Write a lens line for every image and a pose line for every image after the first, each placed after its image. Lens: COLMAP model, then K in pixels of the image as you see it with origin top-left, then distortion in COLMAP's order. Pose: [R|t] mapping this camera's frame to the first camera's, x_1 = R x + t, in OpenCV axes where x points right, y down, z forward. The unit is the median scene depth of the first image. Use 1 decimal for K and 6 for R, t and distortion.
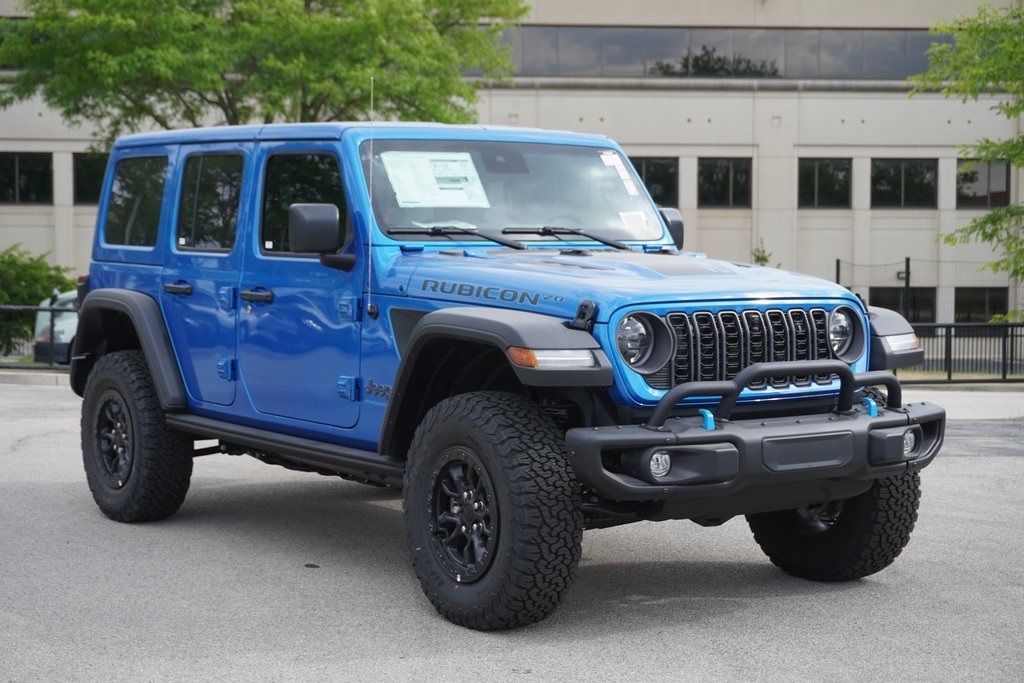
lens RADIAL K [[1807.3, 0, 512.7], [0, 1807.3, 339.8], [0, 0, 1]] dist [-0.014450, 0.000000]
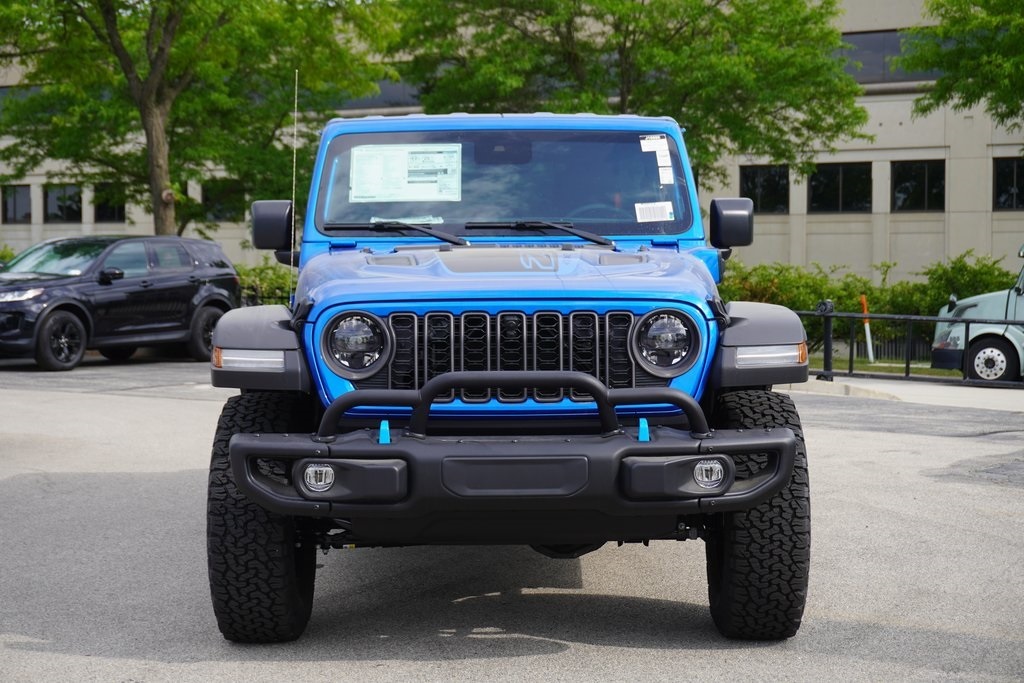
lens RADIAL K [[1807.3, 0, 514.3], [0, 1807.3, 343.3], [0, 0, 1]] dist [-0.014450, 0.000000]
pose [[0.834943, 0.023117, -0.549850, 0.544797], [-0.024444, 0.999689, 0.004912, -0.004827], [0.549793, 0.009339, 0.835249, 0.240602]]
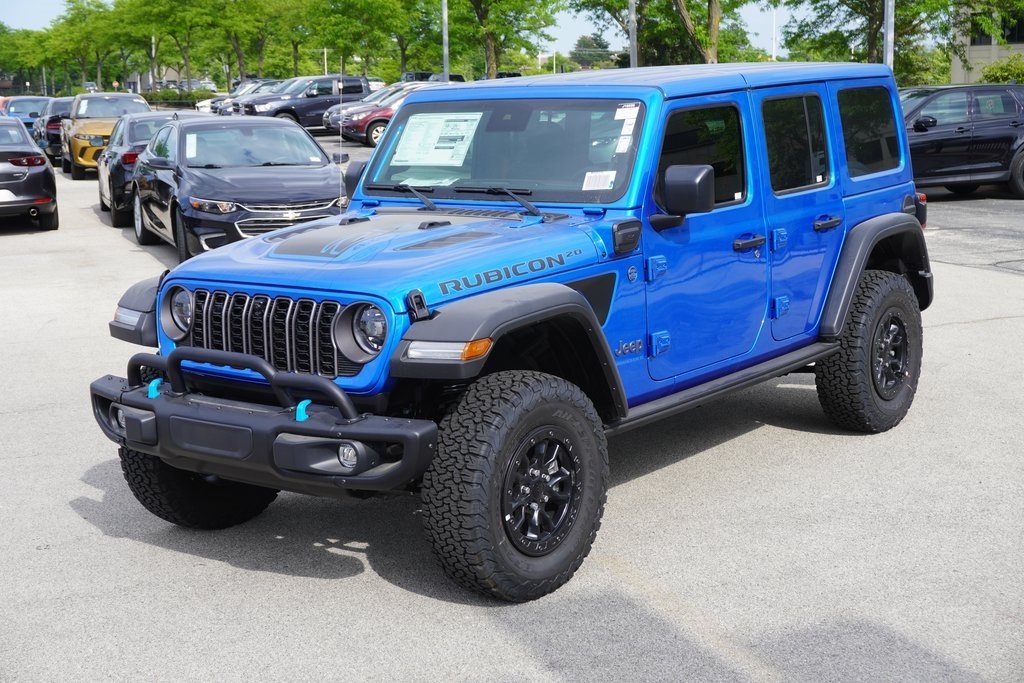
lens RADIAL K [[1538.3, 0, 512.9], [0, 1538.3, 340.3], [0, 0, 1]] dist [0.096941, 0.000000]
pose [[0.316927, 0.151844, -0.936216, 0.896212], [-0.026081, 0.988123, 0.151433, -0.114038], [0.948091, -0.023575, 0.317123, 0.760550]]
